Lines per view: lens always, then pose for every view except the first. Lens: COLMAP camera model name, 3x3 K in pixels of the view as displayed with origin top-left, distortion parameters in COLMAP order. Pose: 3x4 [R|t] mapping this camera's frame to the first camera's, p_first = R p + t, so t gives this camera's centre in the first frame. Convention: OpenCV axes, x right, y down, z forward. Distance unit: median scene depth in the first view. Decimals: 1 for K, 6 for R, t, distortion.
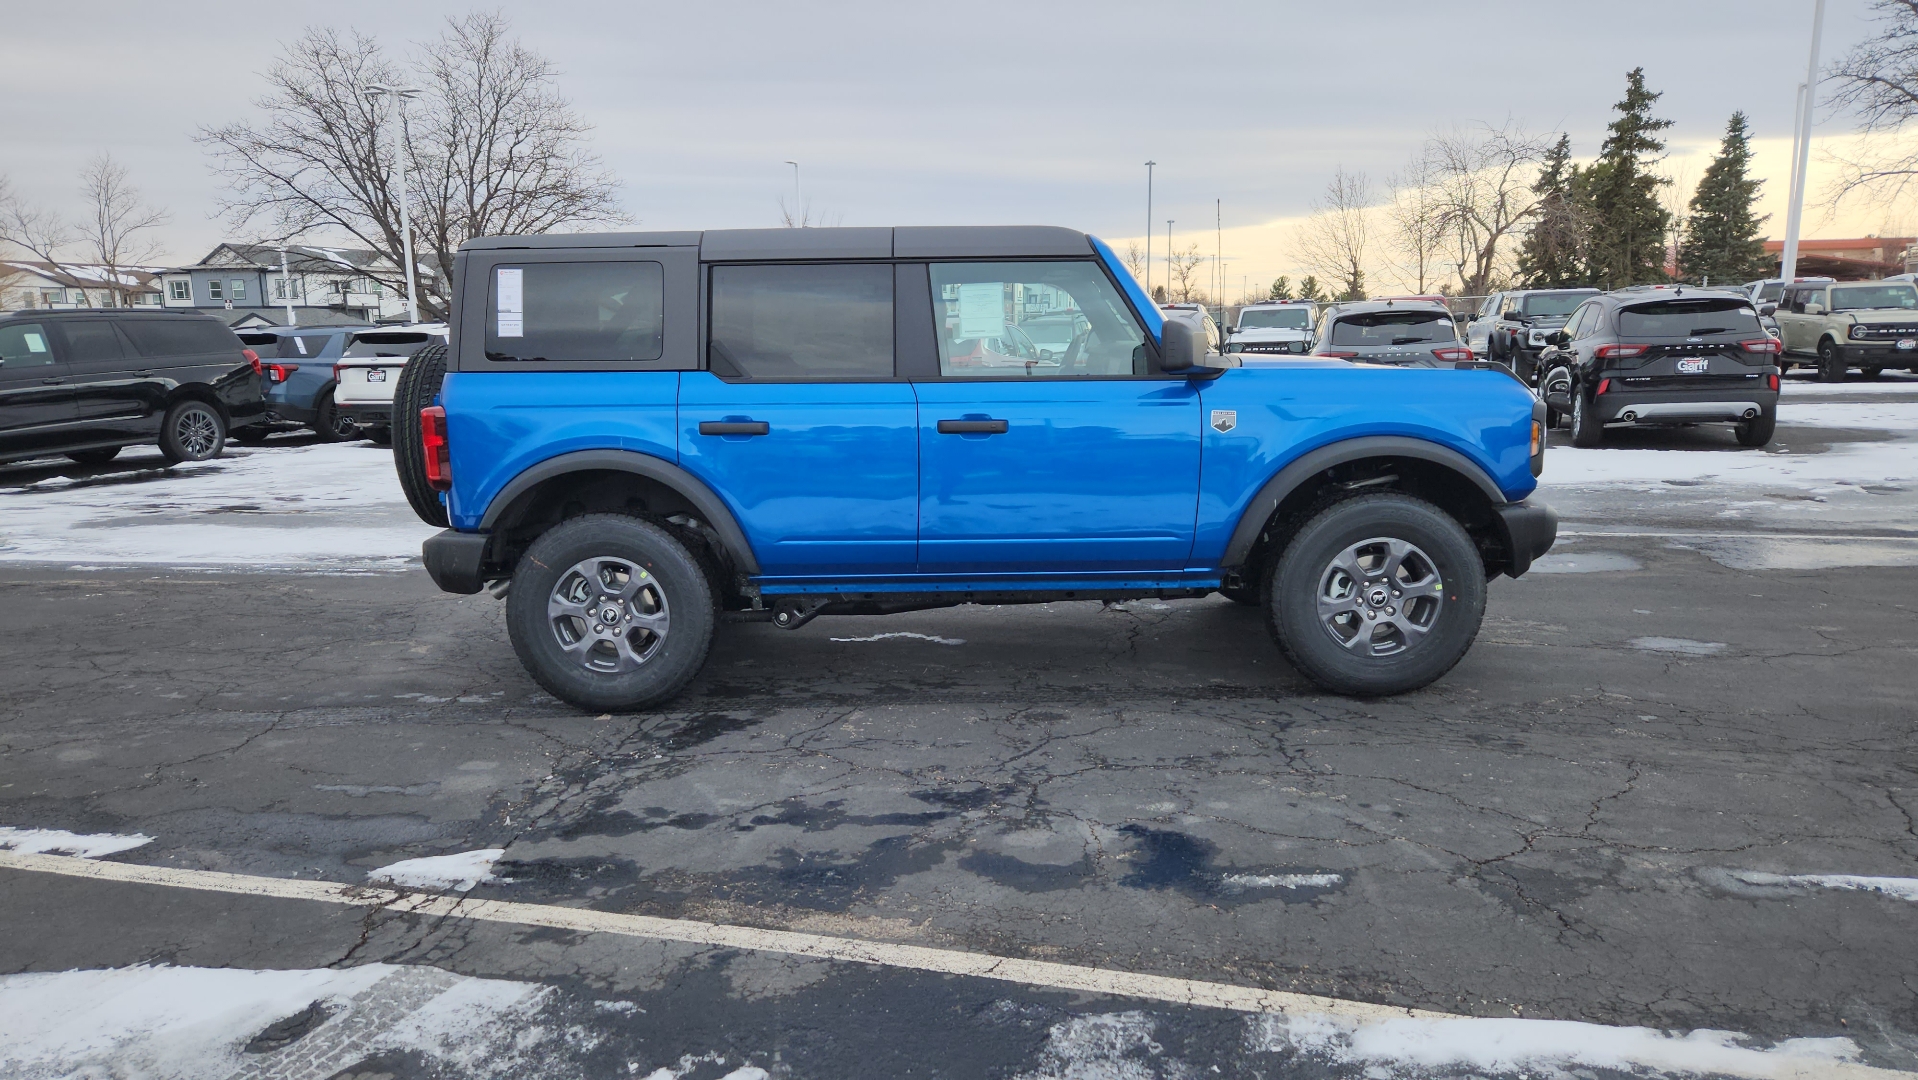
lens RADIAL K [[1276.7, 0, 932.4], [0, 1276.7, 559.2], [0, 0, 1]] dist [0.073049, -0.057632]
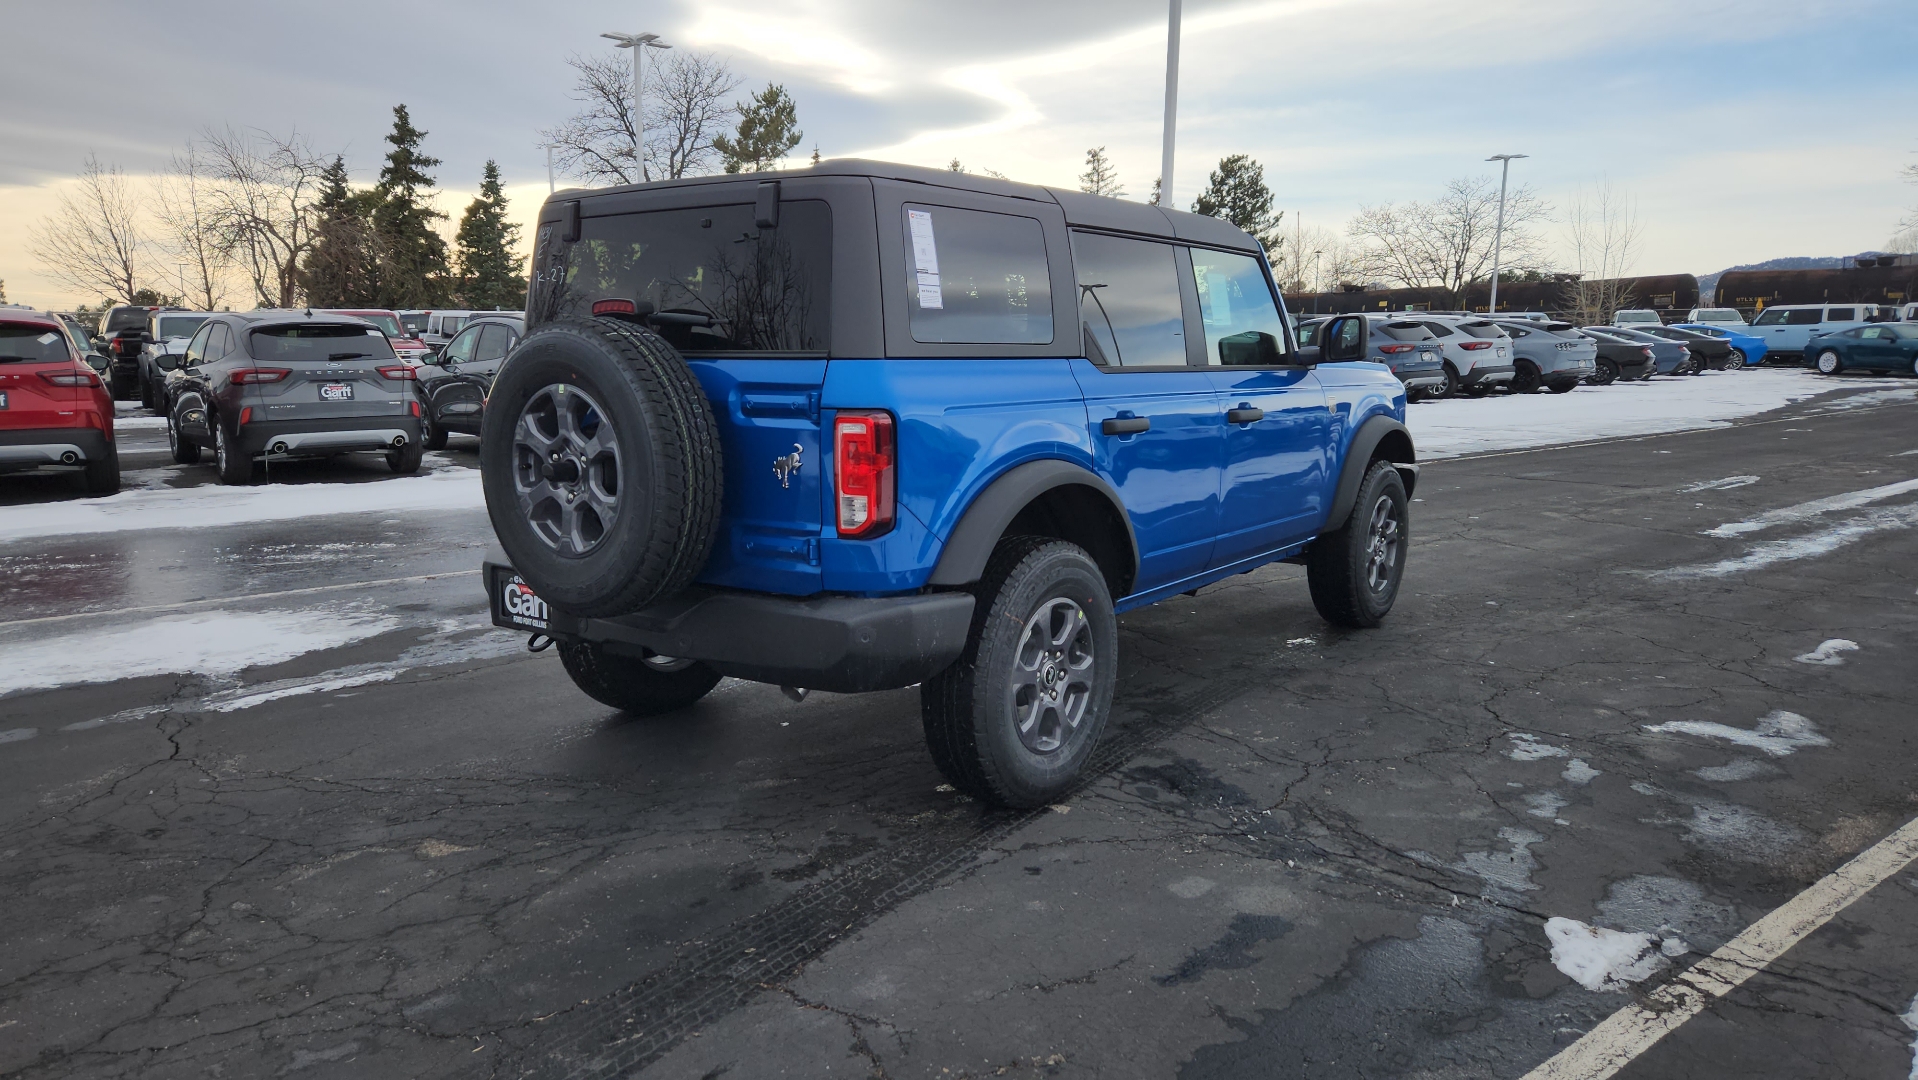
lens RADIAL K [[1277.9, 0, 933.6], [0, 1277.9, 549.3], [0, 0, 1]] dist [0.073931, -0.060341]
pose [[0.584159, -0.109102, 0.804273, -0.907267], [0.129435, 0.990765, 0.040389, -0.071333], [-0.801252, 0.080507, 0.592886, 0.601326]]
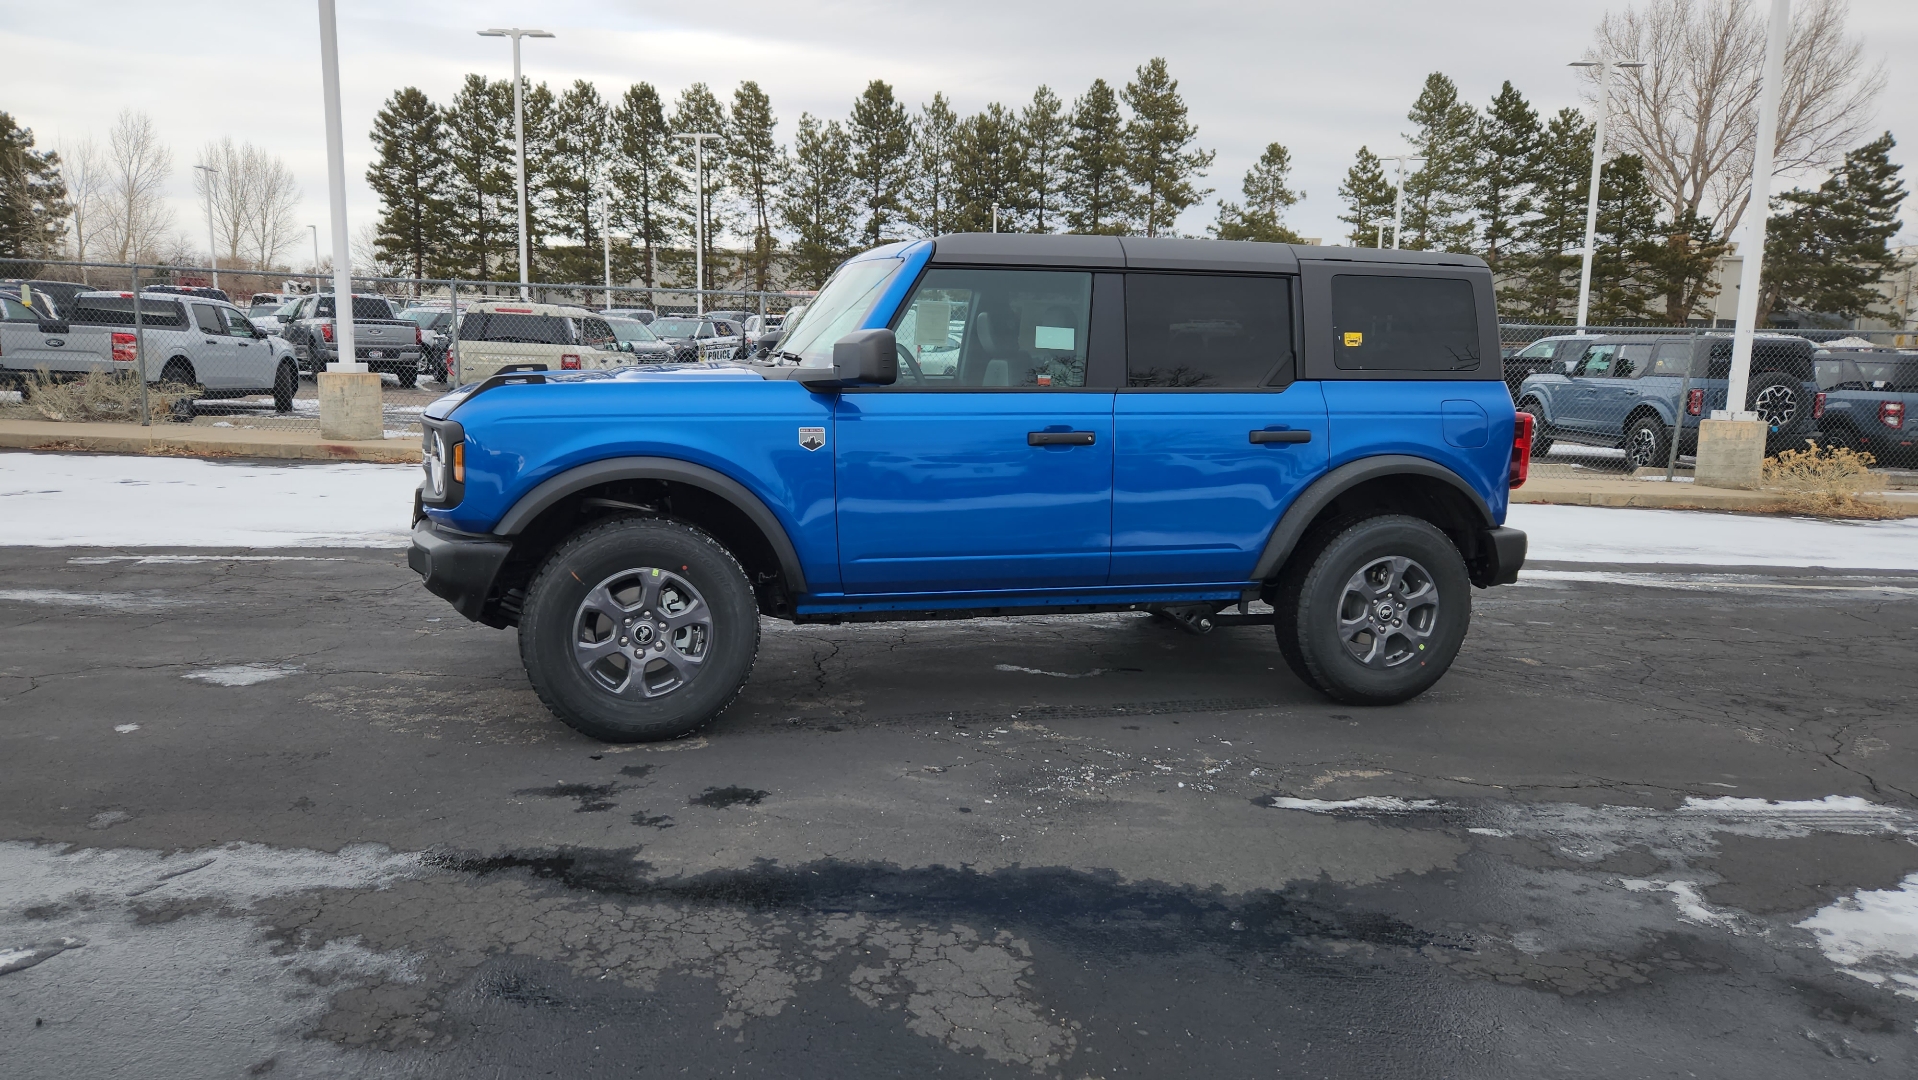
lens RADIAL K [[1277.9, 0, 919.3], [0, 1277.9, 537.3], [0, 0, 1]] dist [0.073931, -0.060341]
pose [[-0.956656, 0.040128, -0.288441, 0.422882], [-0.054973, 0.947771, 0.314180, -0.389998], [0.285984, 0.316418, -0.904485, 2.202998]]
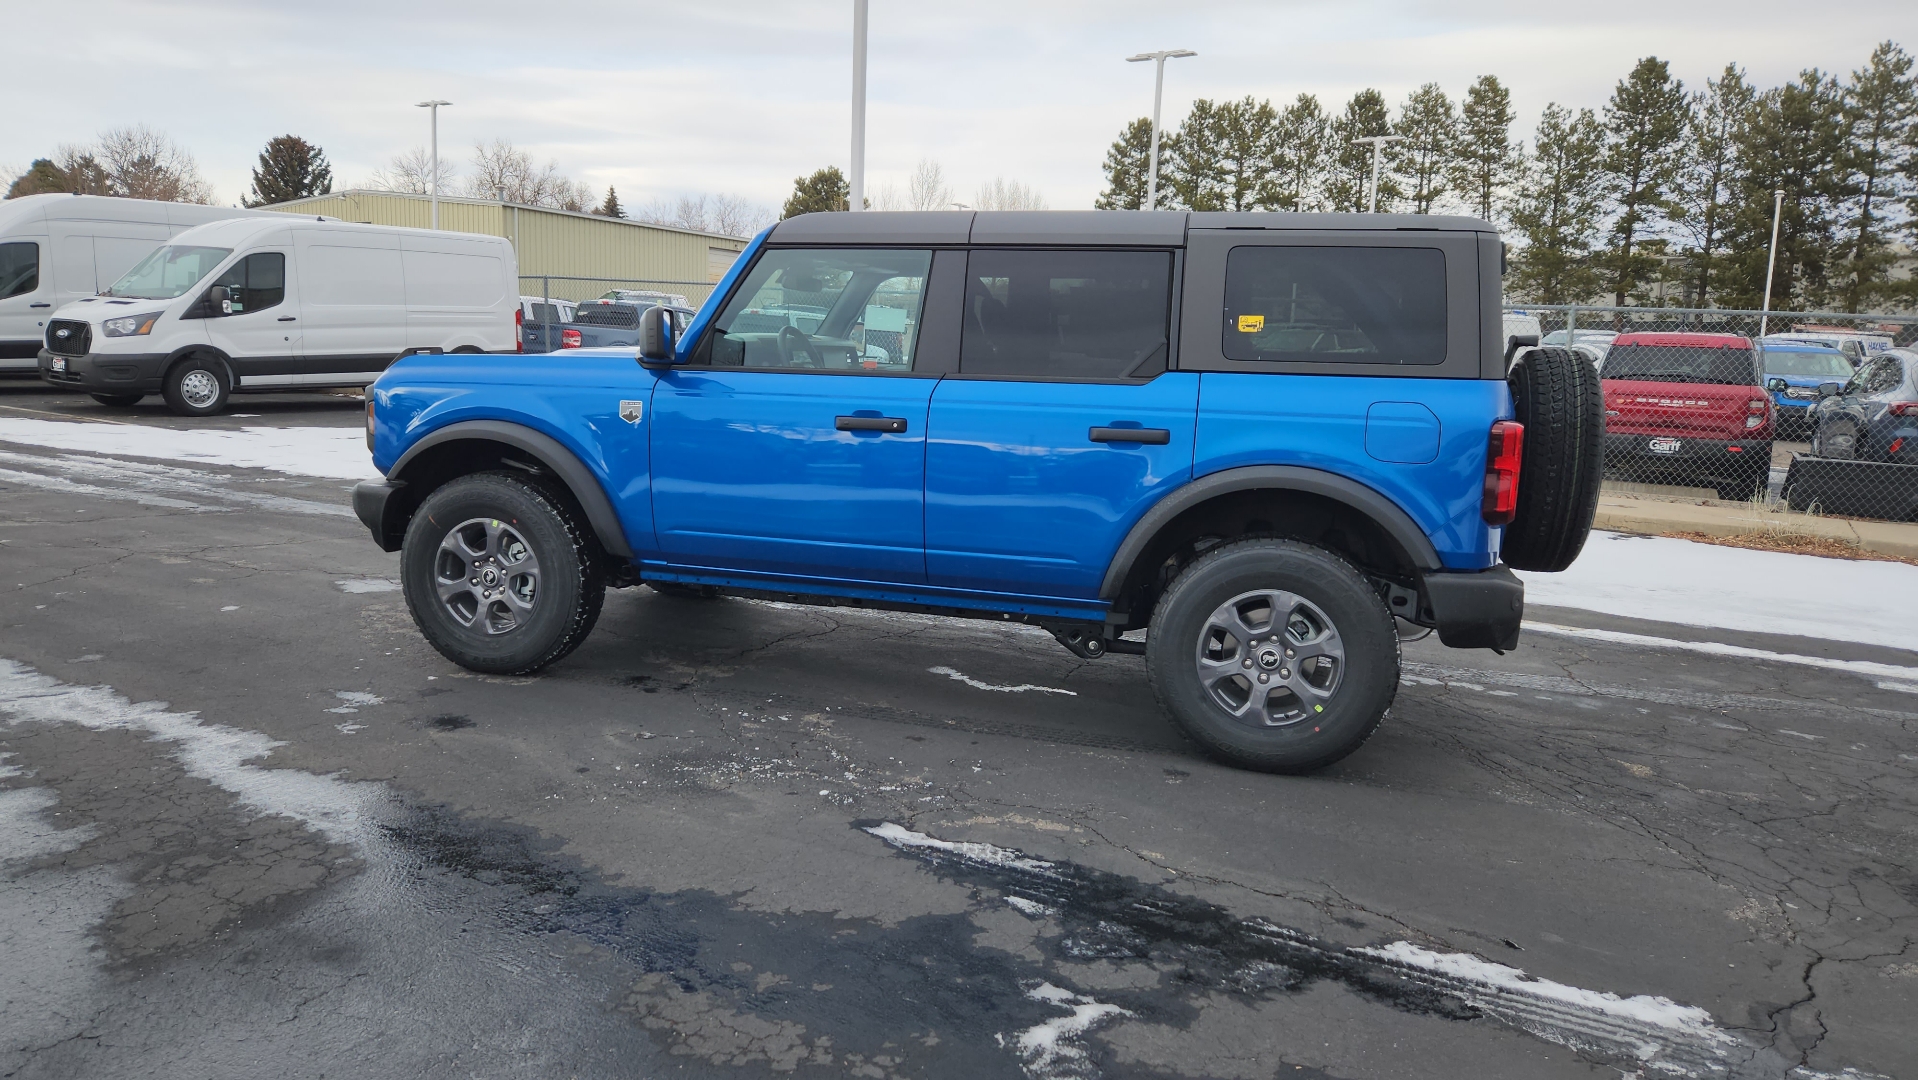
lens RADIAL K [[1276.7, 0, 928.7], [0, 1276.7, 543.5], [0, 0, 1]] dist [0.073049, -0.057632]
pose [[-0.967499, -0.054175, 0.247004, -0.234182], [0.027140, 0.948894, 0.314424, -0.369497], [-0.251414, 0.310909, -0.916584, 2.195233]]
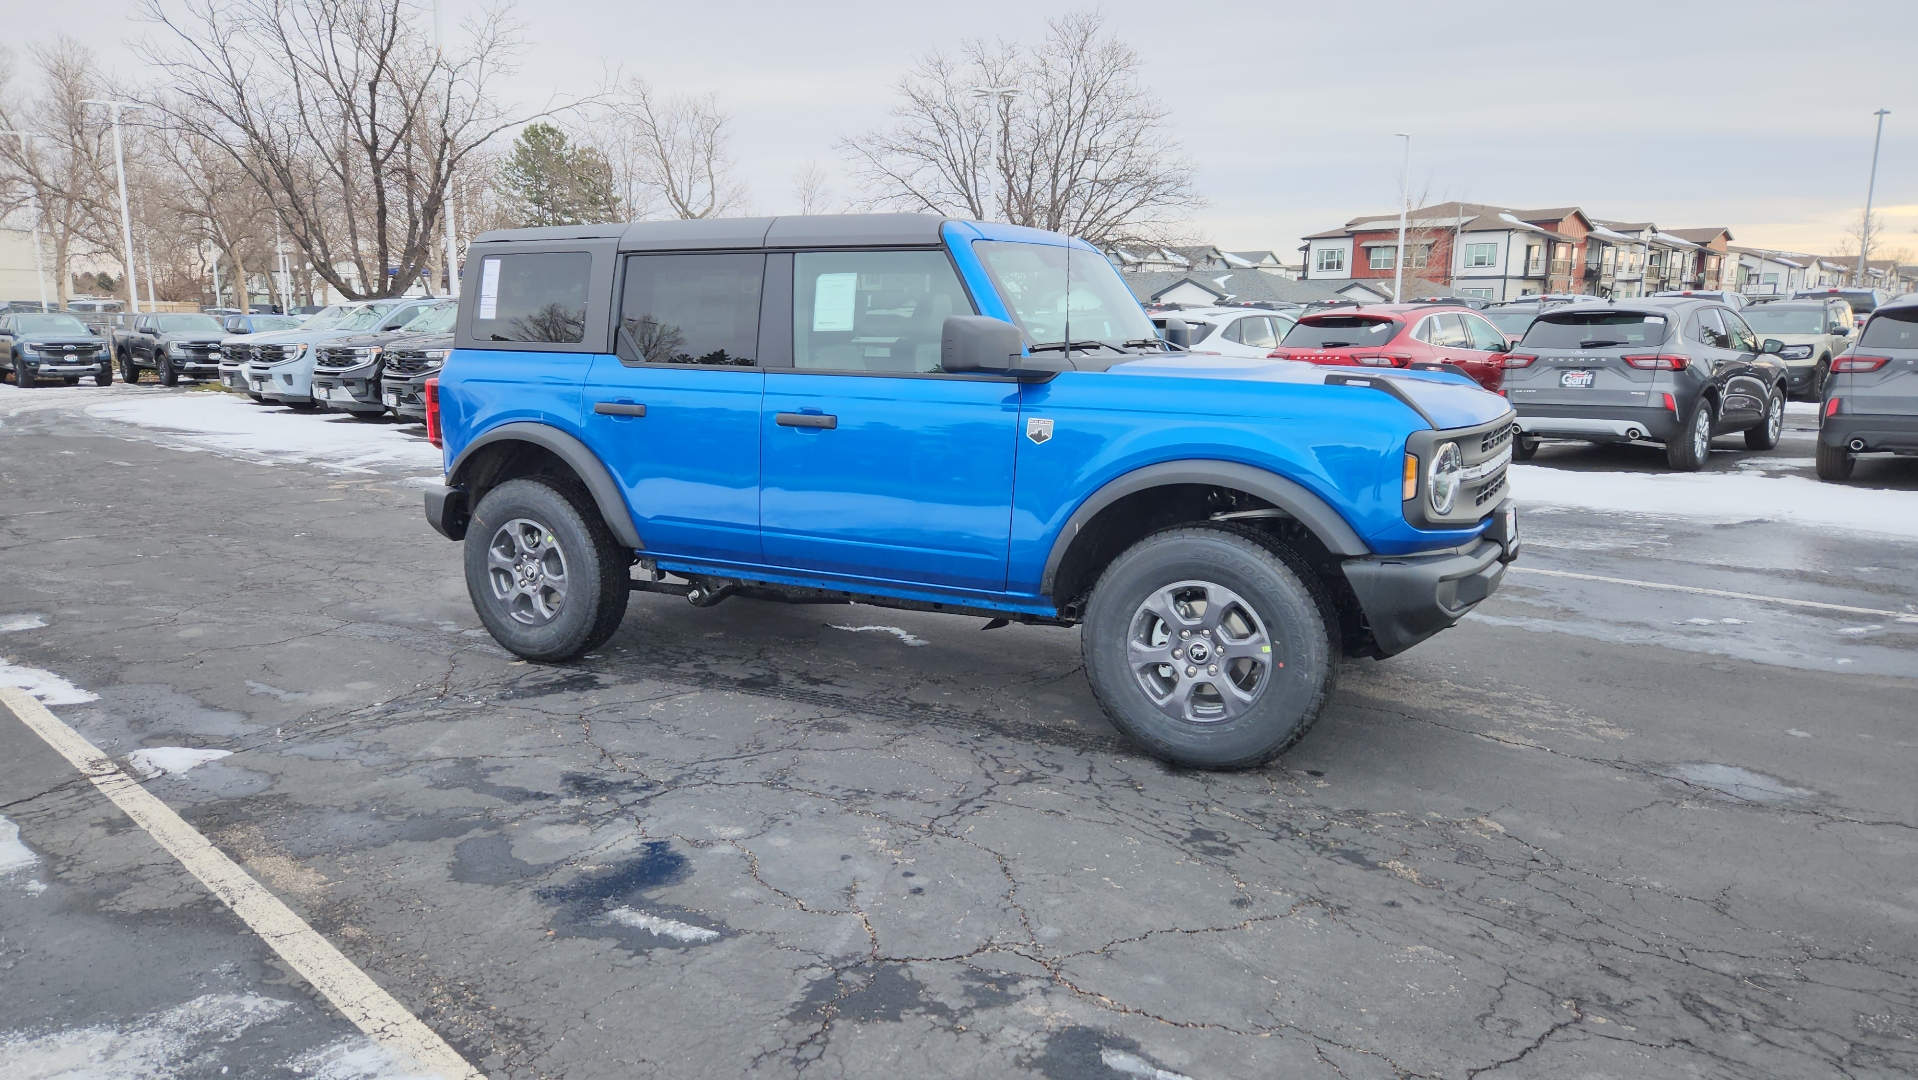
lens RADIAL K [[1276.7, 0, 934.6], [0, 1276.7, 542.2], [0, 0, 1]] dist [0.073049, -0.057632]
pose [[0.882104, 0.099244, -0.460481, 0.568231], [-0.098952, 0.994782, 0.024845, -0.044569], [0.460544, 0.023650, 0.887322, 0.178306]]
